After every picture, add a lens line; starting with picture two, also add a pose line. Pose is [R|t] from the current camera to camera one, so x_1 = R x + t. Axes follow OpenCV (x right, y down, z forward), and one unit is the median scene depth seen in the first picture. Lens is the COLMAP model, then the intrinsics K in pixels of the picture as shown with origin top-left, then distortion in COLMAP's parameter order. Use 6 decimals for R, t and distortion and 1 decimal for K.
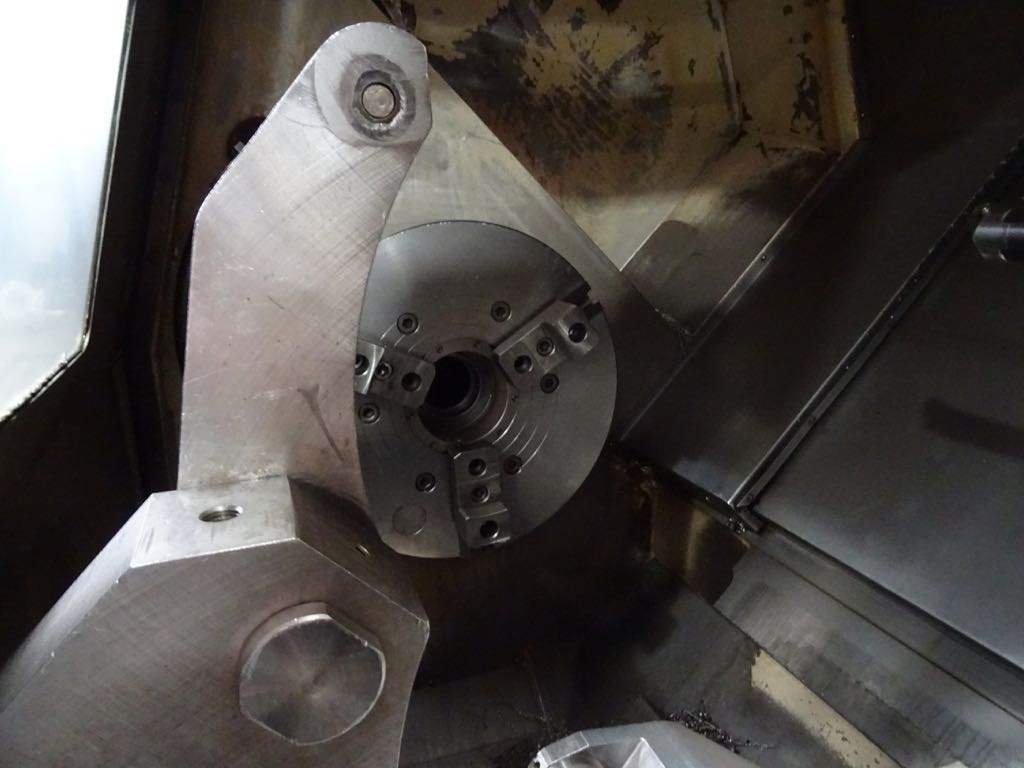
lens RADIAL K [[730.7, 0, 512.0], [0, 730.7, 384.0], [0, 0, 1]] dist [0.000892, -0.003831]
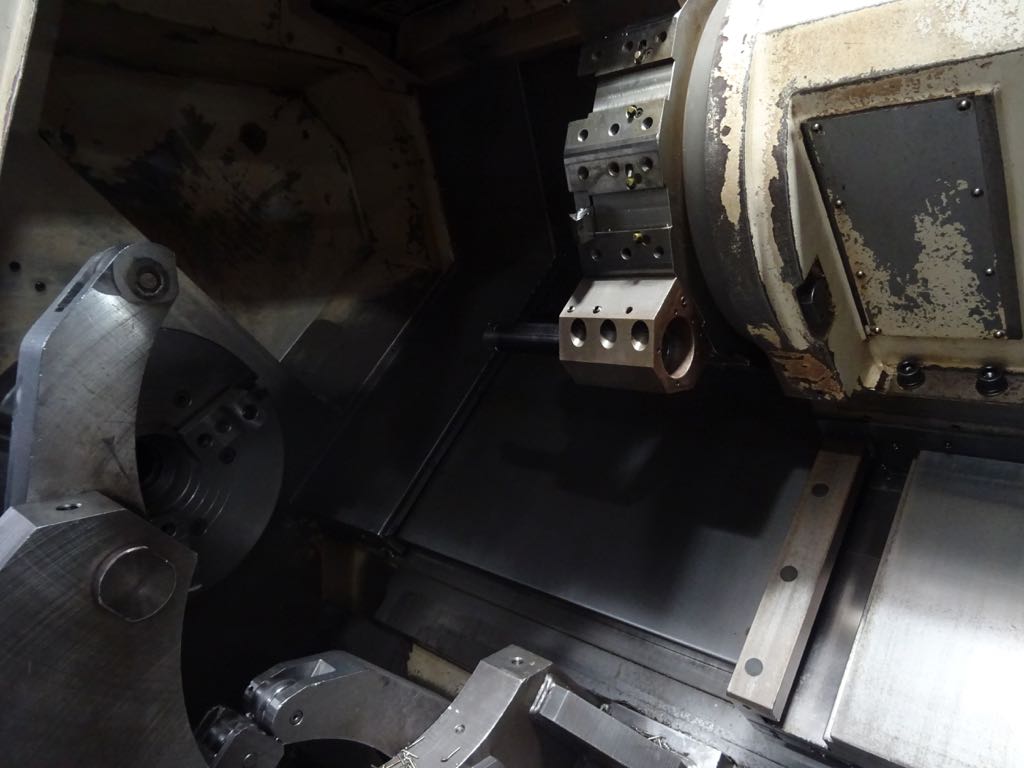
lens RADIAL K [[730.7, 0, 512.0], [0, 730.7, 384.0], [0, 0, 1]] dist [0.000892, -0.003831]
pose [[0.895970, -0.047694, 0.441547, -0.049879], [0.099508, 0.990498, -0.094929, 0.038869], [-0.432824, 0.128991, 0.892202, -0.277286]]
